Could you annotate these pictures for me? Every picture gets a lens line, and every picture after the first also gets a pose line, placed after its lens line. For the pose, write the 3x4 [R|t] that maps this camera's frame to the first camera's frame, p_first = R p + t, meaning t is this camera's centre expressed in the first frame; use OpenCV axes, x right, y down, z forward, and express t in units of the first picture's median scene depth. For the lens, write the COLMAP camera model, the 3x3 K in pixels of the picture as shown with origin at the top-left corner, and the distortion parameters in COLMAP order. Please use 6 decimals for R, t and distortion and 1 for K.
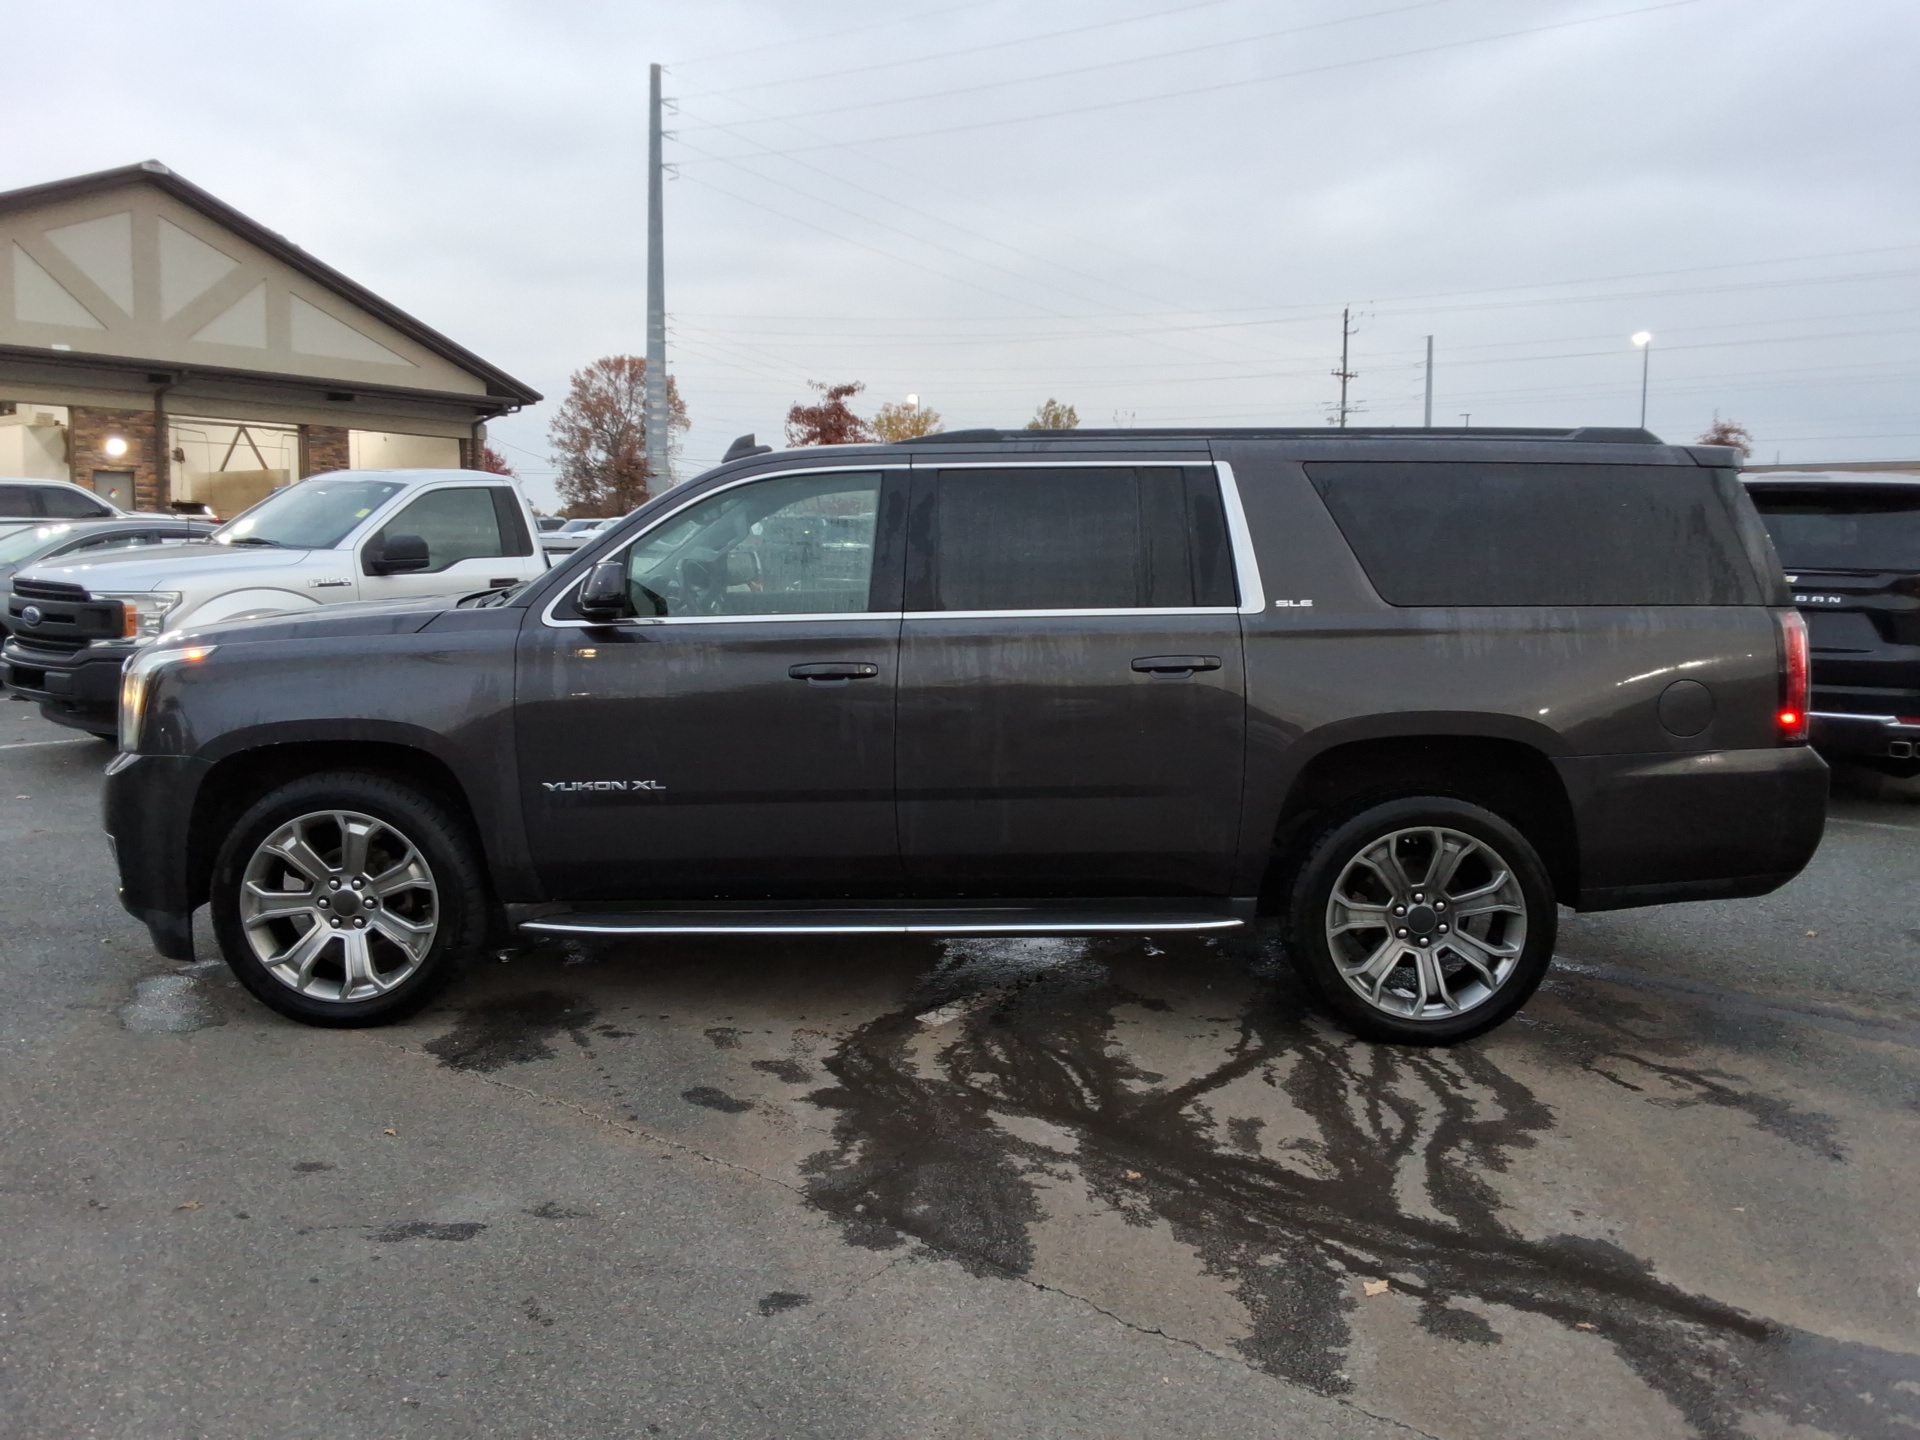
lens RADIAL K [[1528.0, 0, 964.9], [0, 1528.0, 706.9], [0, 0, 1]] dist [0.130129, -0.208860]
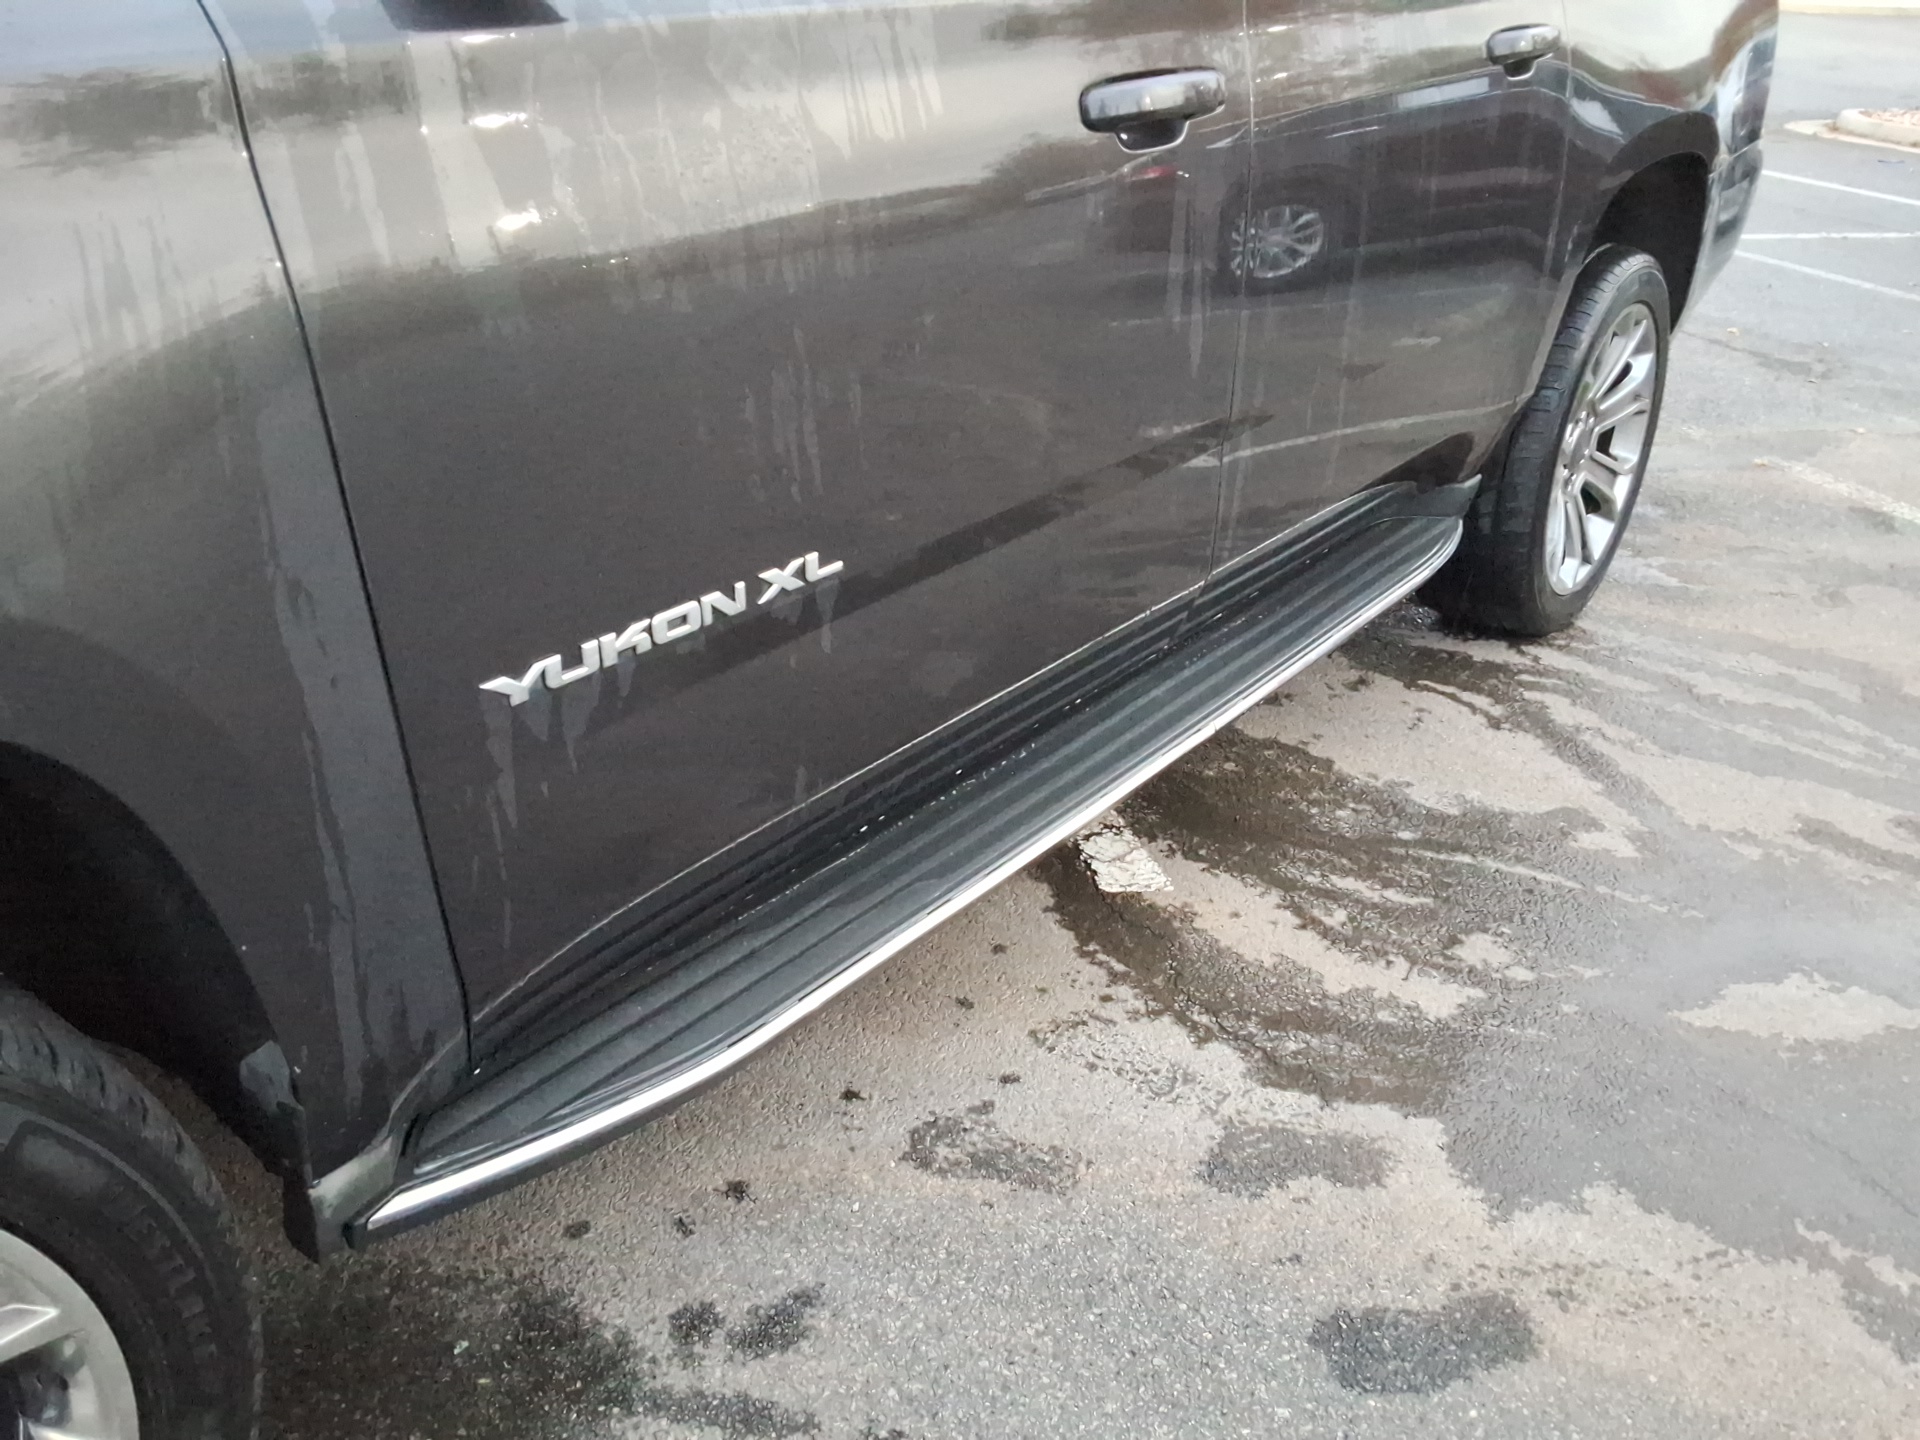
lens RADIAL K [[1528.0, 0, 964.9], [0, 1528.0, 706.9], [0, 0, 1]] dist [0.130129, -0.208860]
pose [[0.596655, -0.336530, 0.728526, -0.401711], [0.078551, 0.927955, 0.364321, -0.026575], [-0.798644, -0.160148, 0.580104, 0.807267]]
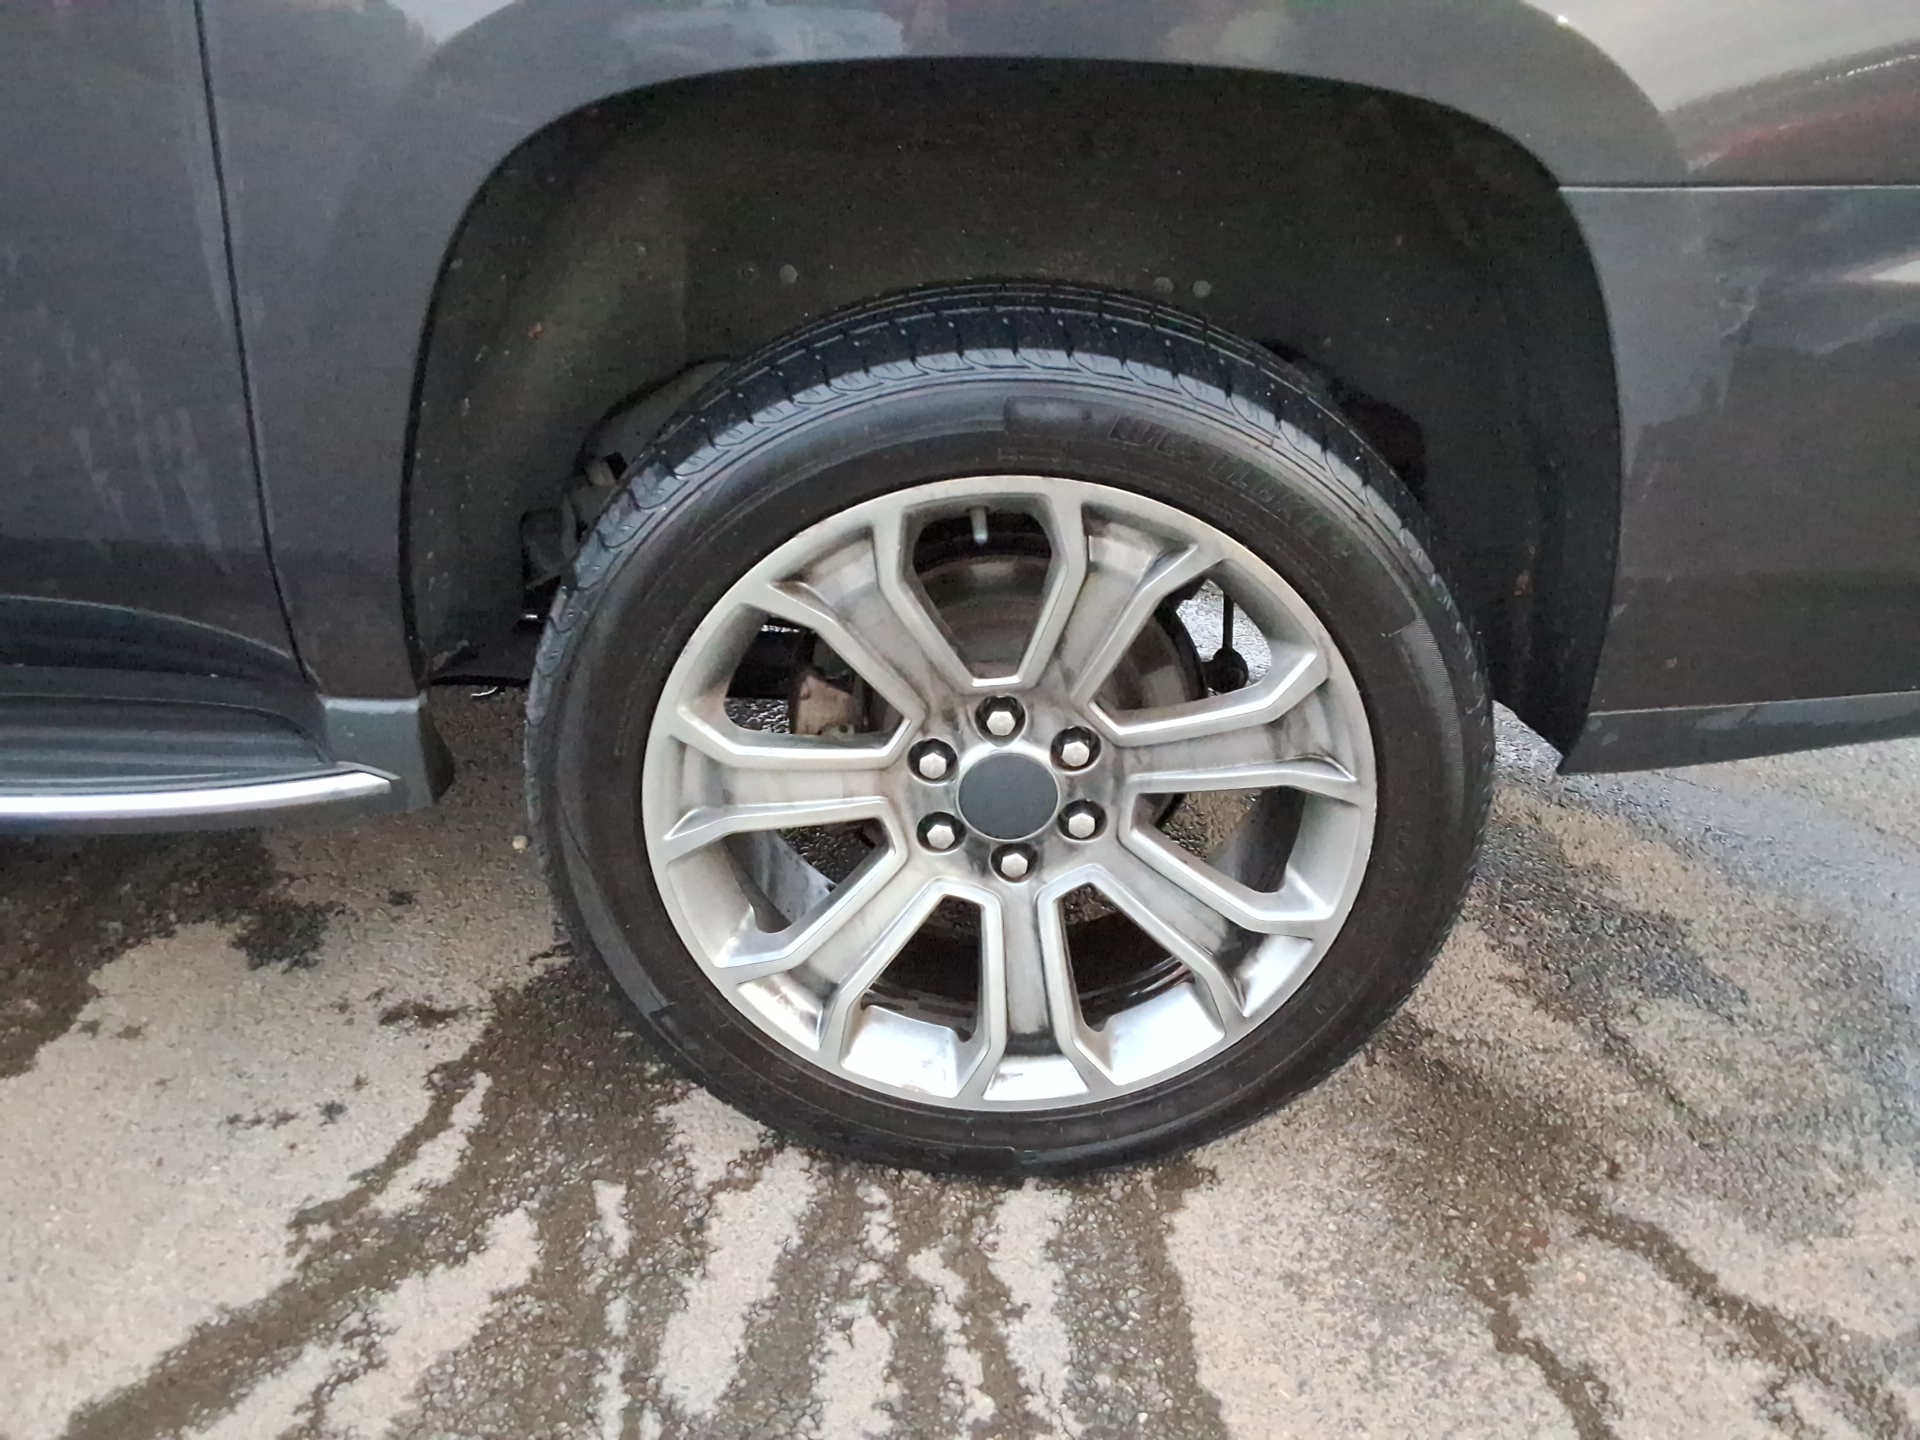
lens RADIAL K [[1528.0, 0, 964.9], [0, 1528.0, 706.9], [0, 0, 1]] dist [0.130129, -0.208860]
pose [[0.999027, 0.032108, 0.030250, 0.281056], [-0.040365, 0.941976, 0.333244, 0.030908], [-0.017795, -0.334141, 0.942355, 0.751250]]
